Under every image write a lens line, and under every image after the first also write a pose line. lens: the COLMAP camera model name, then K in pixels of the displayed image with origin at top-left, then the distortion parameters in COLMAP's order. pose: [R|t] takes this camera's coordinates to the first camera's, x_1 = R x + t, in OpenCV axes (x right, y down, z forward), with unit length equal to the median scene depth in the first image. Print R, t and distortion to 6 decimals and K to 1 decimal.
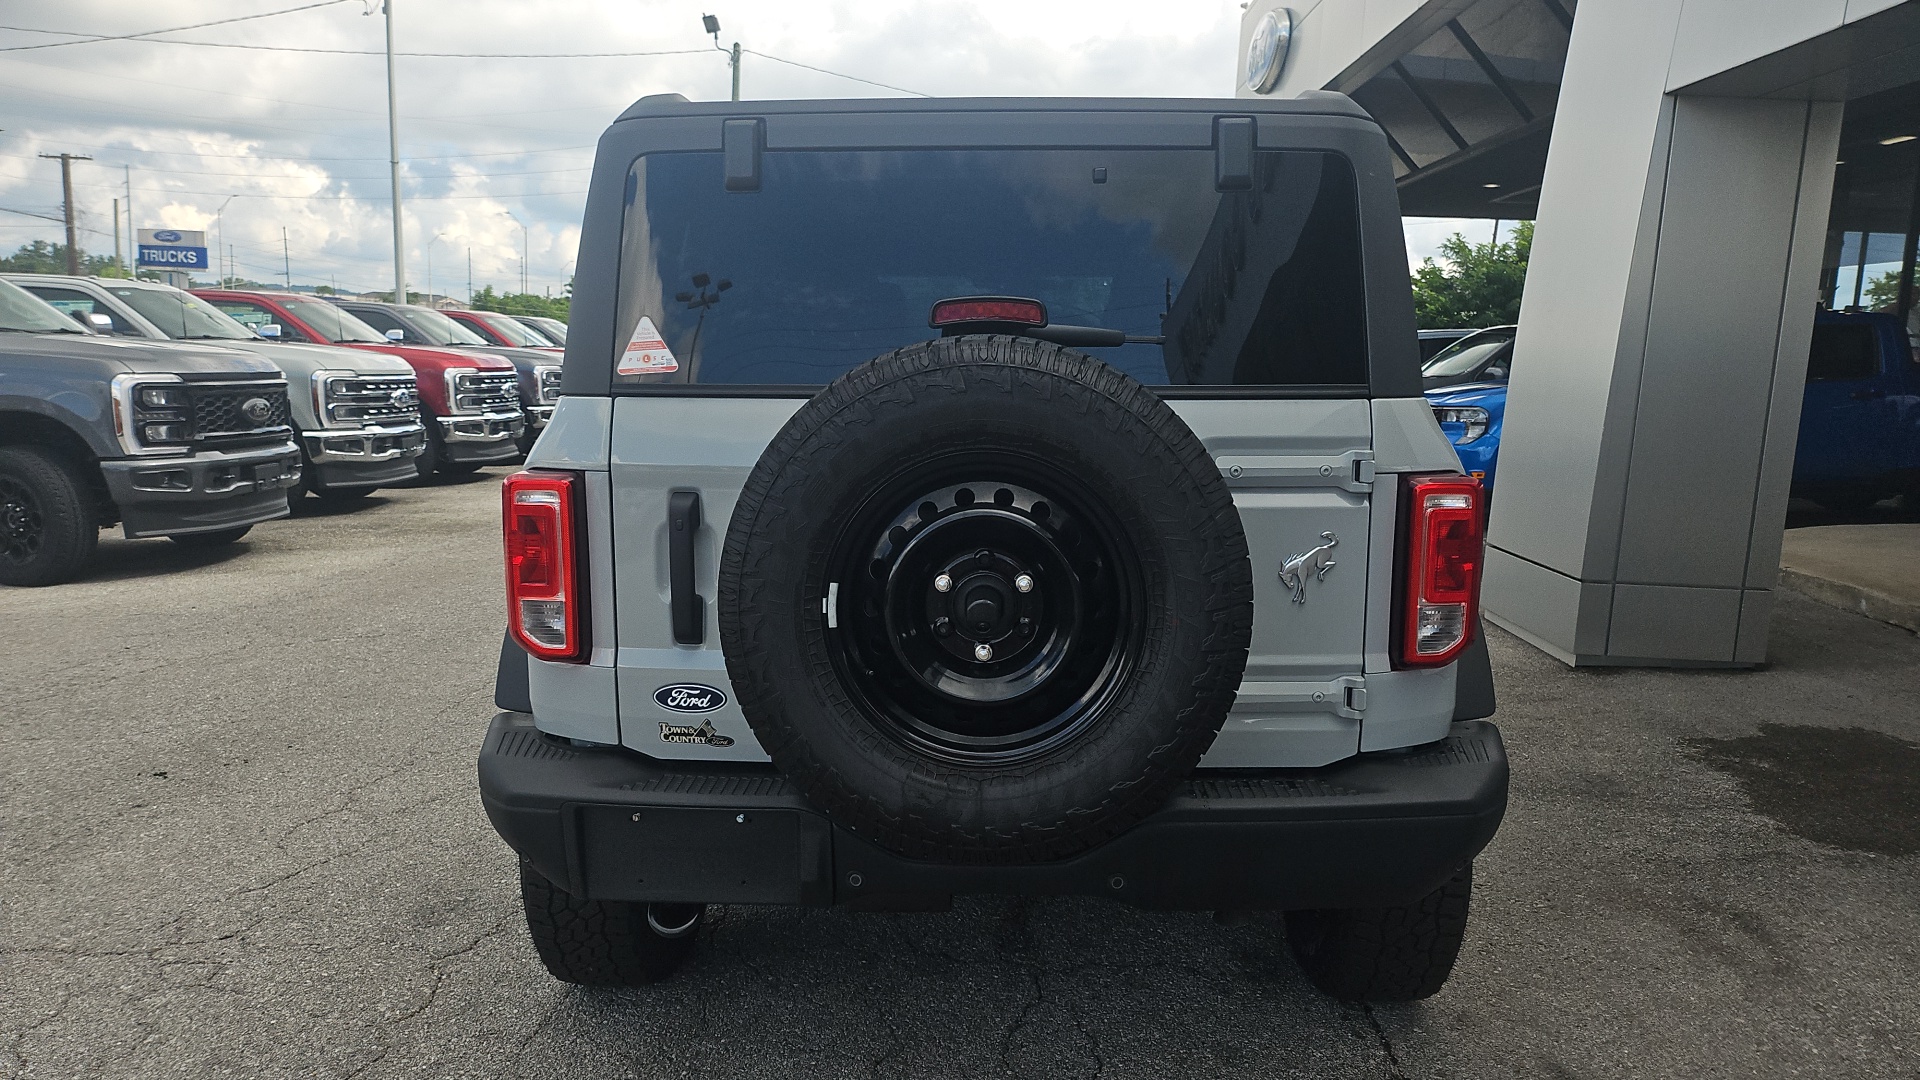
lens RADIAL K [[1347.0, 0, 989.8], [0, 1347.0, 583.5], [0, 0, 1]] dist [0.041920, -0.001161]
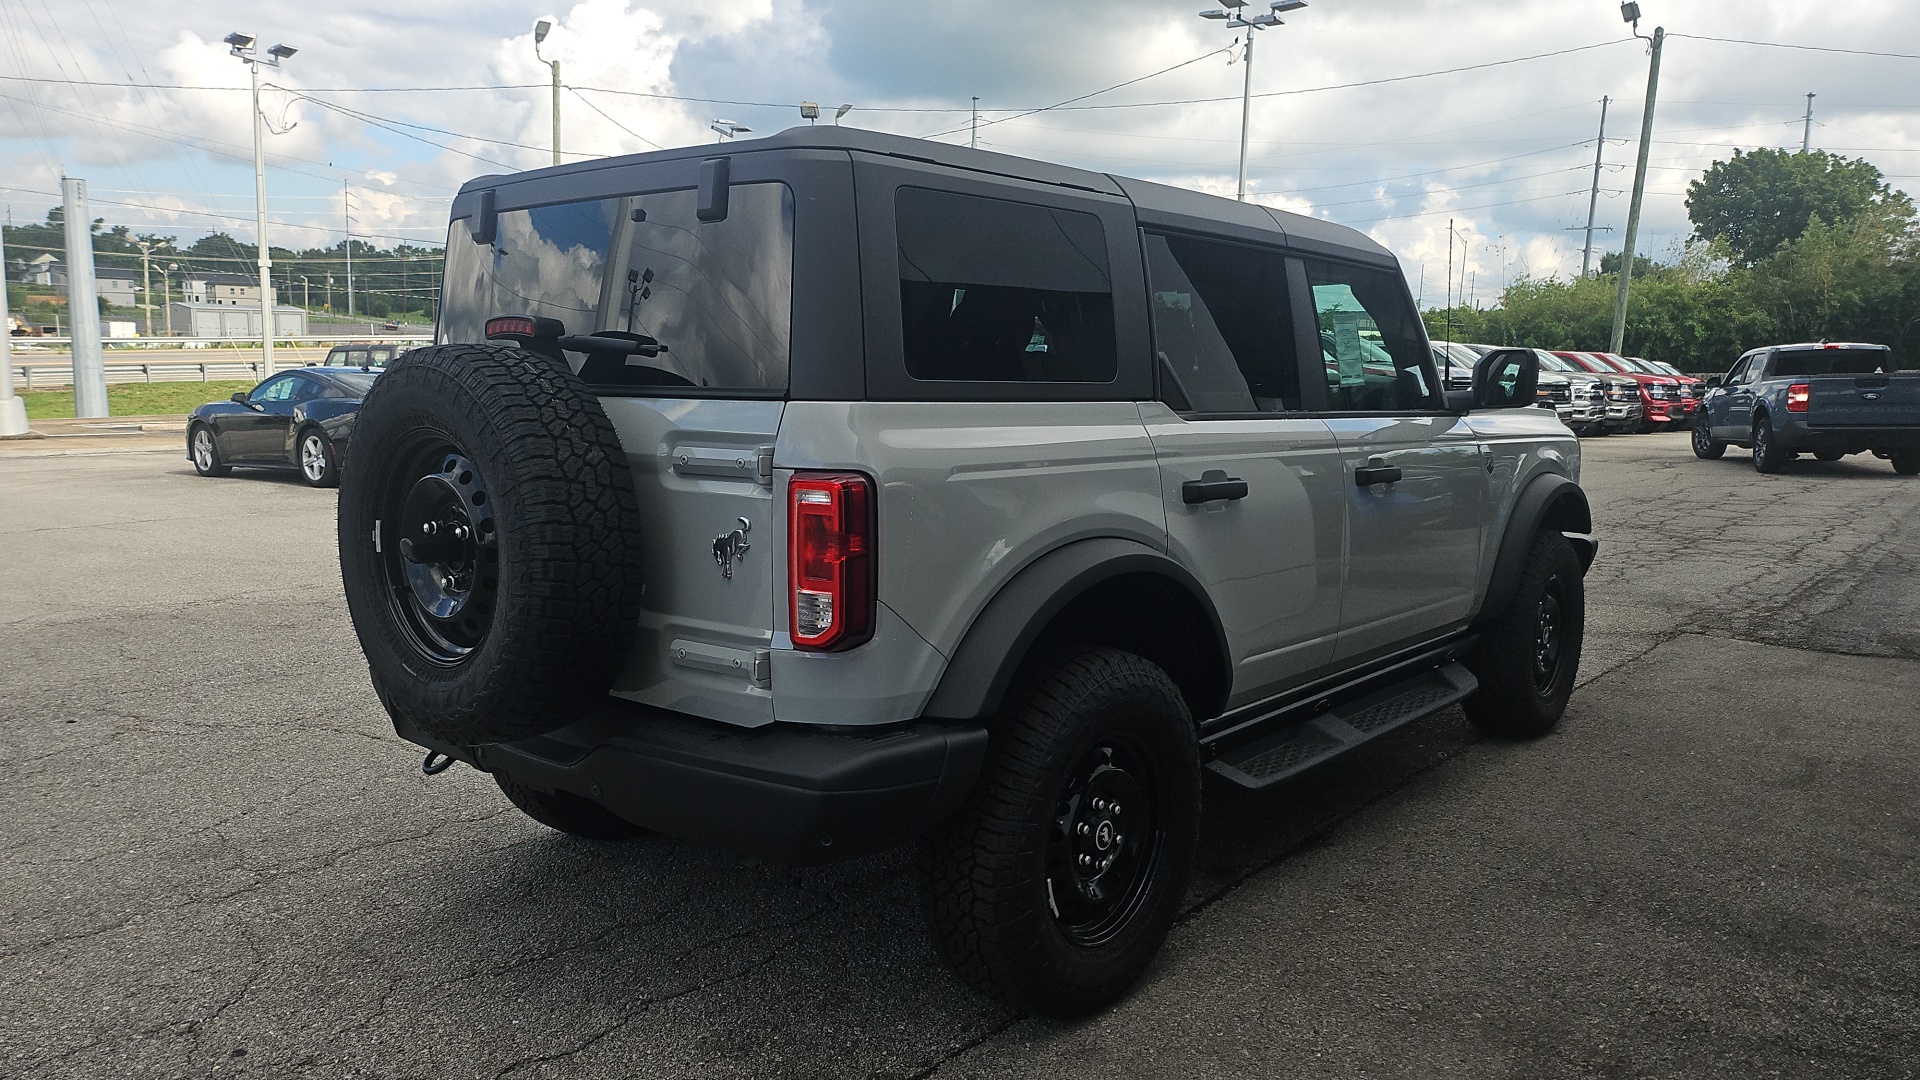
lens RADIAL K [[1351.0, 0, 967.3], [0, 1351.0, 556.2], [0, 0, 1]] dist [0.085201, -0.100187]
pose [[0.784821, 0.087592, -0.613501, 1.064829], [-0.106368, 0.994309, 0.005891, -0.031633], [0.610525, 0.060633, 0.789672, 0.210041]]
